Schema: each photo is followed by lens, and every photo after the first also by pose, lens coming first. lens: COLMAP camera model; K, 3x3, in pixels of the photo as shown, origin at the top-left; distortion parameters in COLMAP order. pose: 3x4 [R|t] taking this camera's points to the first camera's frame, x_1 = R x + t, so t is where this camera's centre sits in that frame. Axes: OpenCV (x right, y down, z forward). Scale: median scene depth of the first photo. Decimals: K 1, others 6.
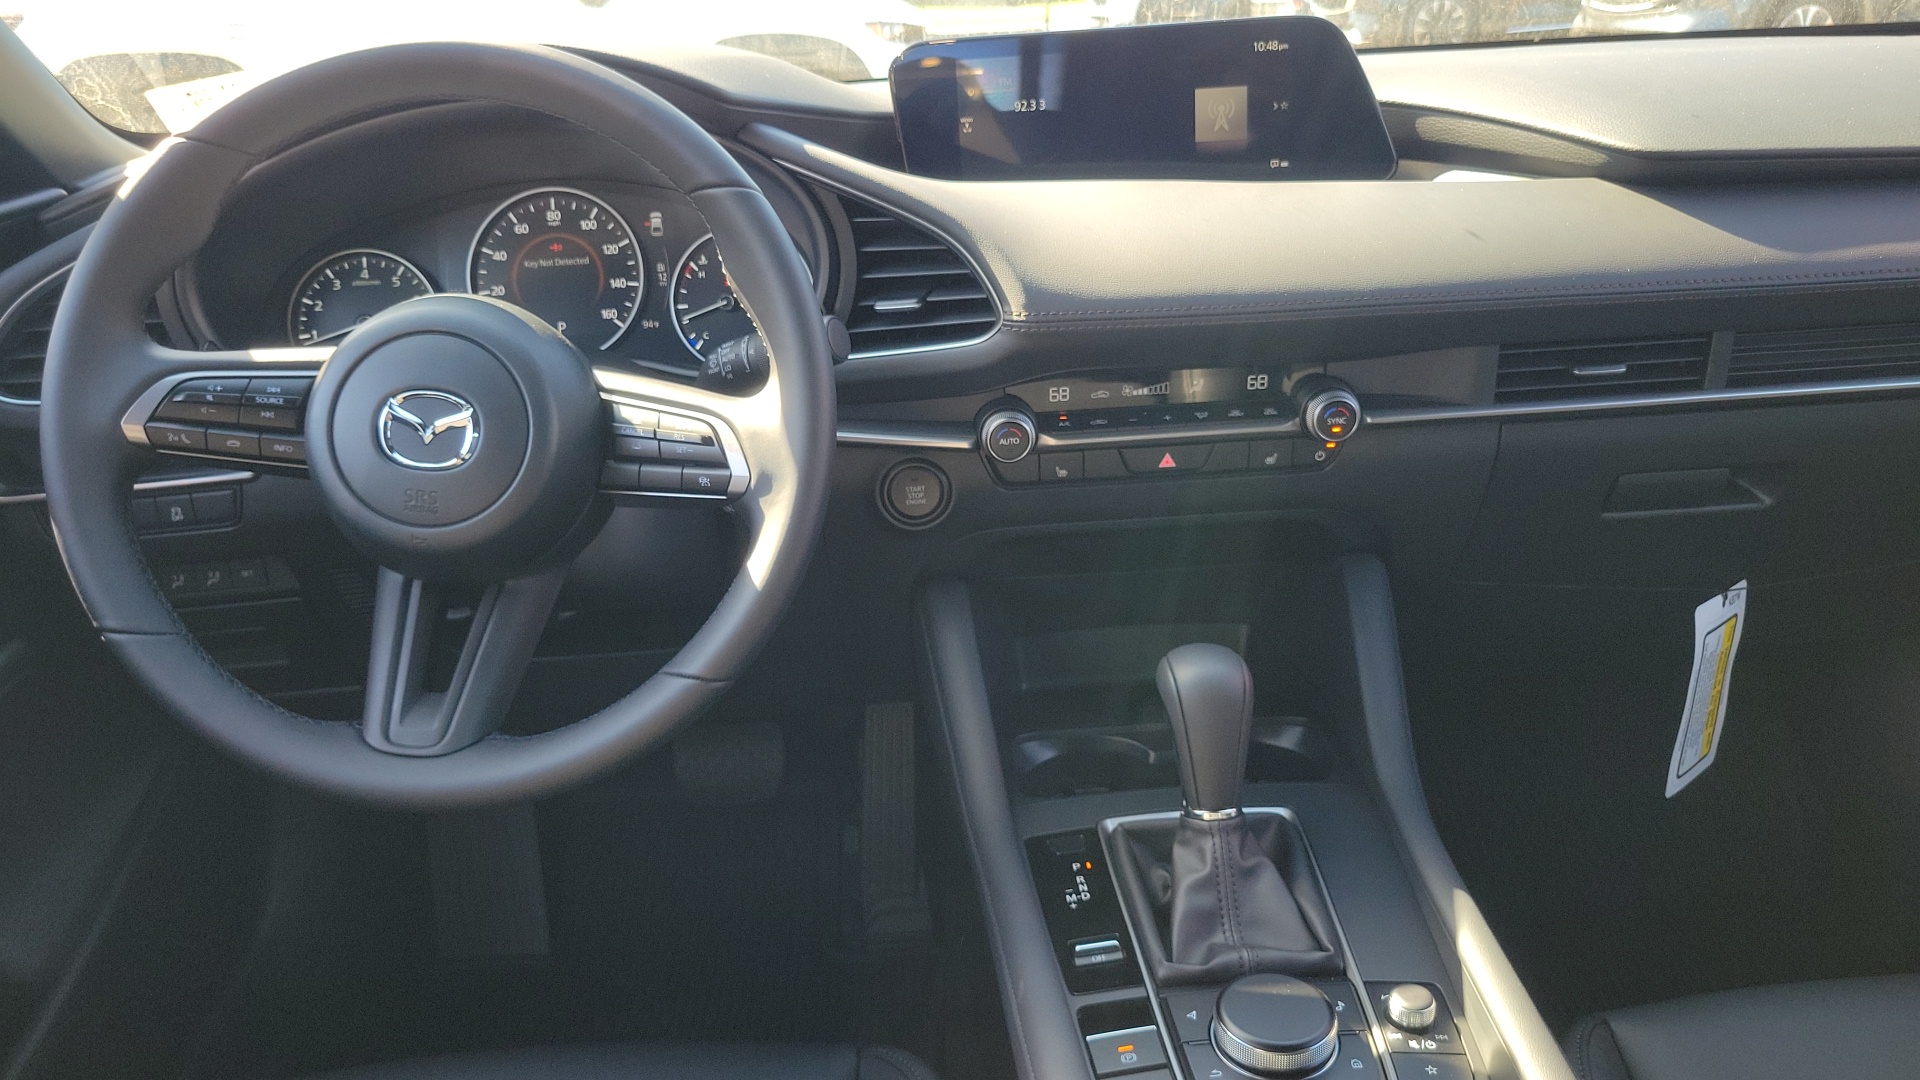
lens RADIAL K [[1463.1, 0, 949.9], [0, 1463.1, 535.5], [0, 0, 1]] dist [0.017415, -0.008520]
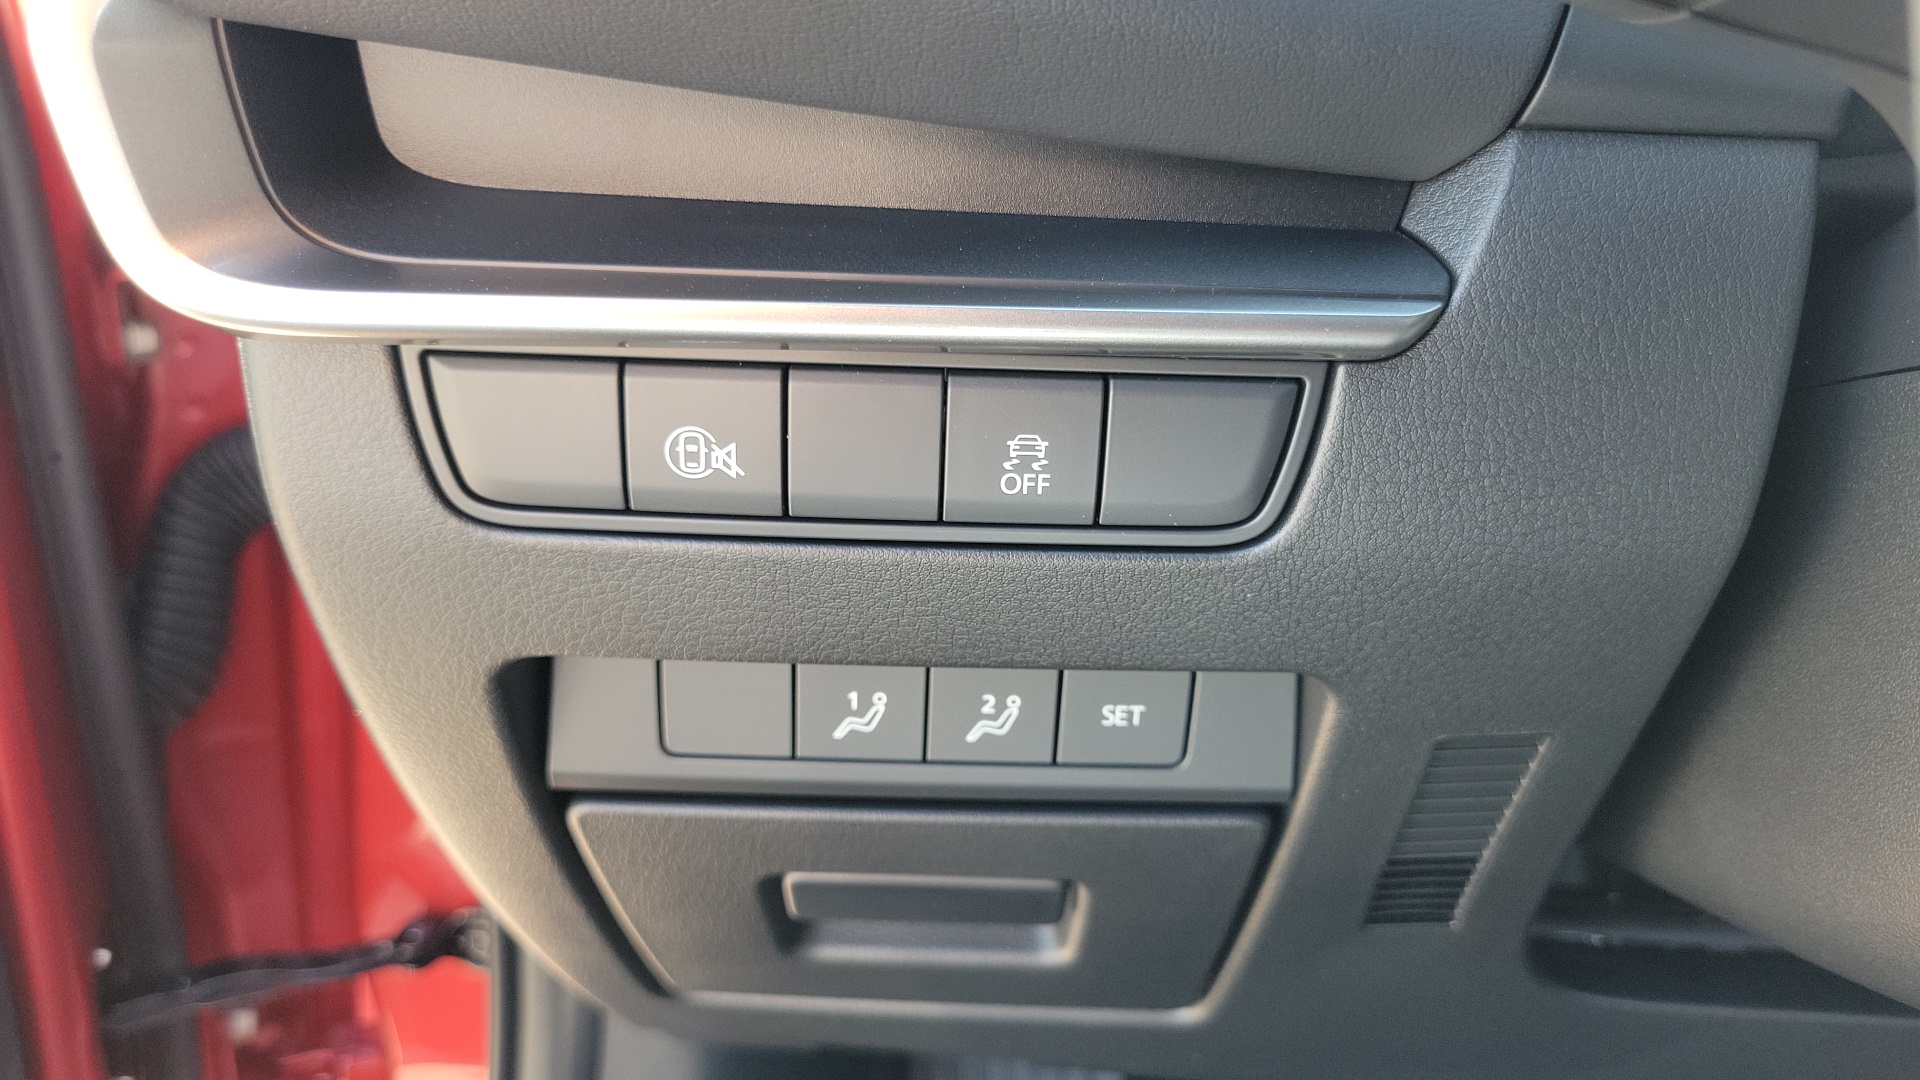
lens RADIAL K [[1463.1, 0, 949.9], [0, 1463.1, 535.5], [0, 0, 1]] dist [0.017415, -0.008520]
pose [[0.990781, 0.125679, -0.050571, -0.518854], [-0.124655, 0.991935, 0.022919, -0.007512], [0.053043, -0.016404, 0.998457, 0.773280]]
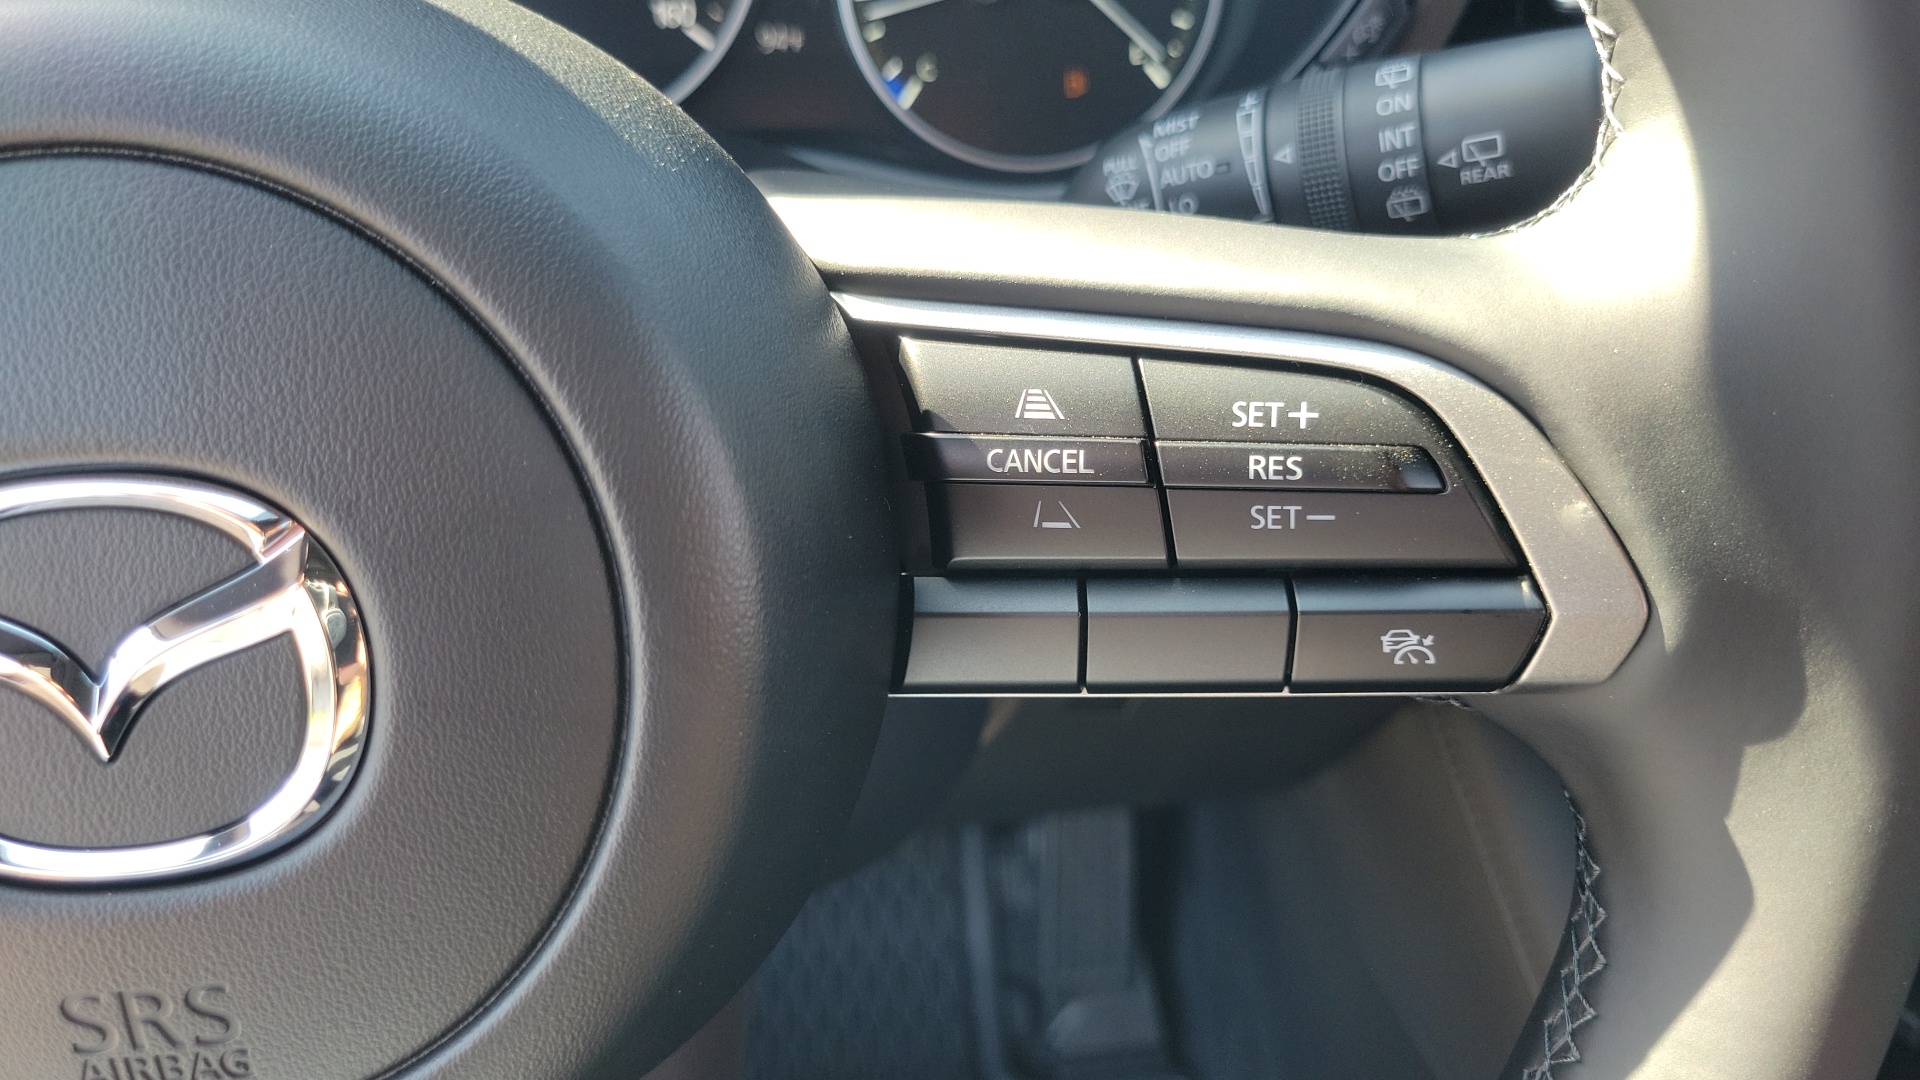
lens RADIAL K [[1486.1, 0, 949.3], [0, 1486.1, 542.1], [0, 0, 1]] dist [0.007875, 0.001331]
pose [[0.998714, -0.015334, 0.048323, -0.198096], [0.005662, 0.980933, 0.194264, -0.097747], [-0.050380, -0.193740, 0.979758, 0.636412]]
